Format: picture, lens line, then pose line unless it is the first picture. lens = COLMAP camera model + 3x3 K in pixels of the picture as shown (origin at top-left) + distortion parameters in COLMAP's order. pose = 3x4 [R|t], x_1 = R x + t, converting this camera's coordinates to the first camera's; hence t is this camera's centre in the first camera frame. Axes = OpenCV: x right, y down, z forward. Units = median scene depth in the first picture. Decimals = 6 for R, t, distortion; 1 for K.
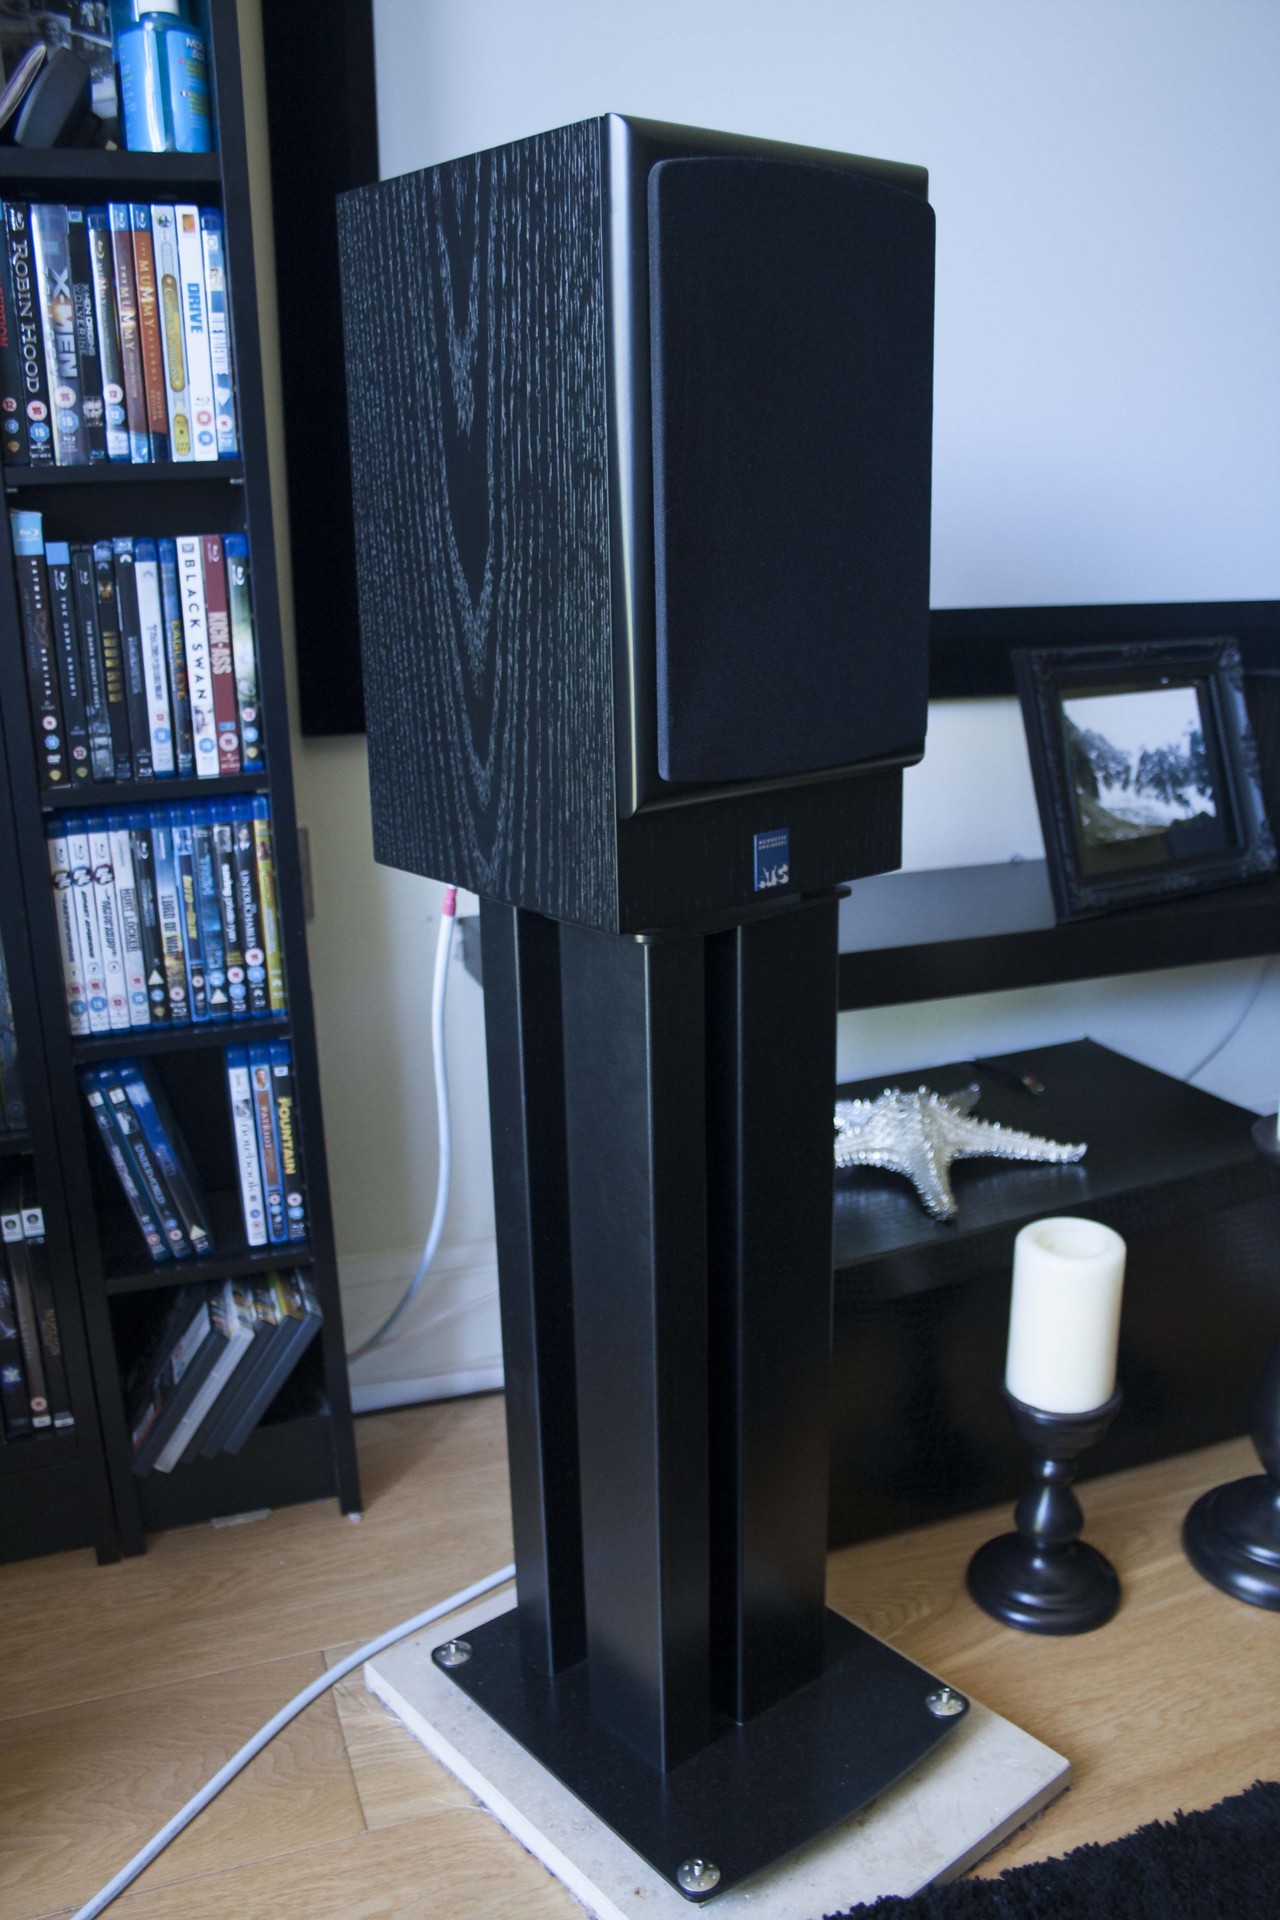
lens RADIAL K [[1687.7, 0, 697.7], [0, 1687.7, 954.4], [0, 0, 1]] dist [-0.155514, 0.164102]
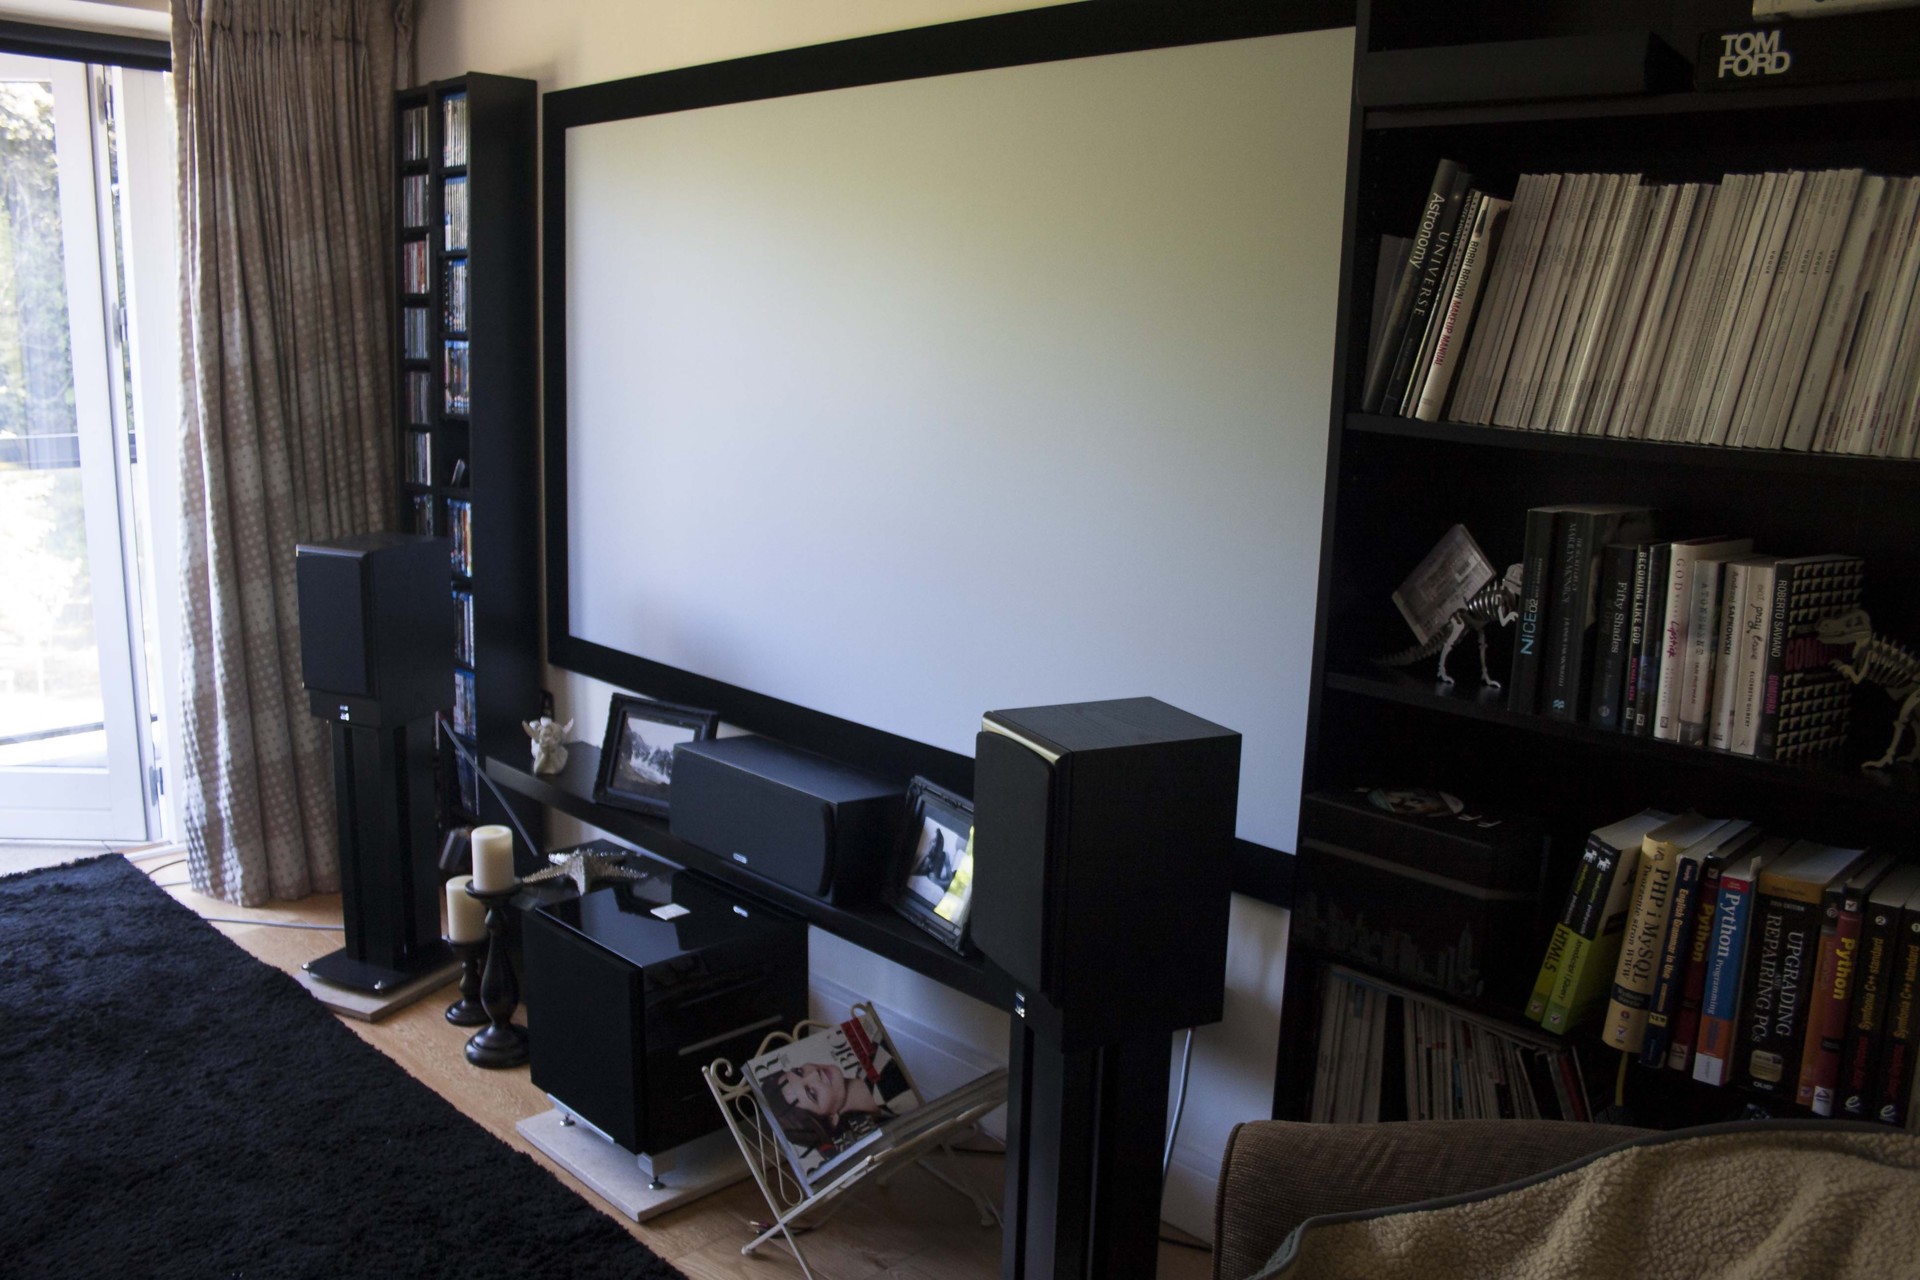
lens RADIAL K [[1604.3, 0, 960.0], [0, 1604.3, 640.0], [0, 0, 1]] dist [-0.138331, 0.119506]
pose [[0.399855, 0.202716, -0.893880, 2.772833], [-0.276067, 0.956585, 0.093445, -0.685469], [0.874016, 0.209406, 0.438459, 0.426956]]
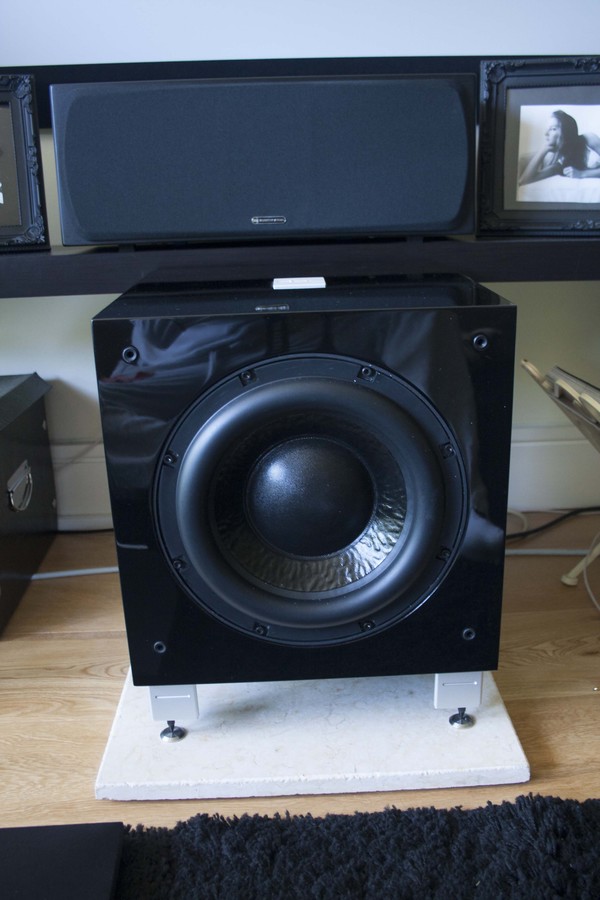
lens RADIAL K [[838.1, 0, 300.0], [0, 838.1, 450.0], [0, 0, 1]] dist [-0.079098, -0.002970]
pose [[0.945277, 0.088148, -0.314135, 0.946126], [-0.071539, 0.995380, 0.064037, 0.073241], [0.318328, -0.038060, 0.947216, 0.497398]]
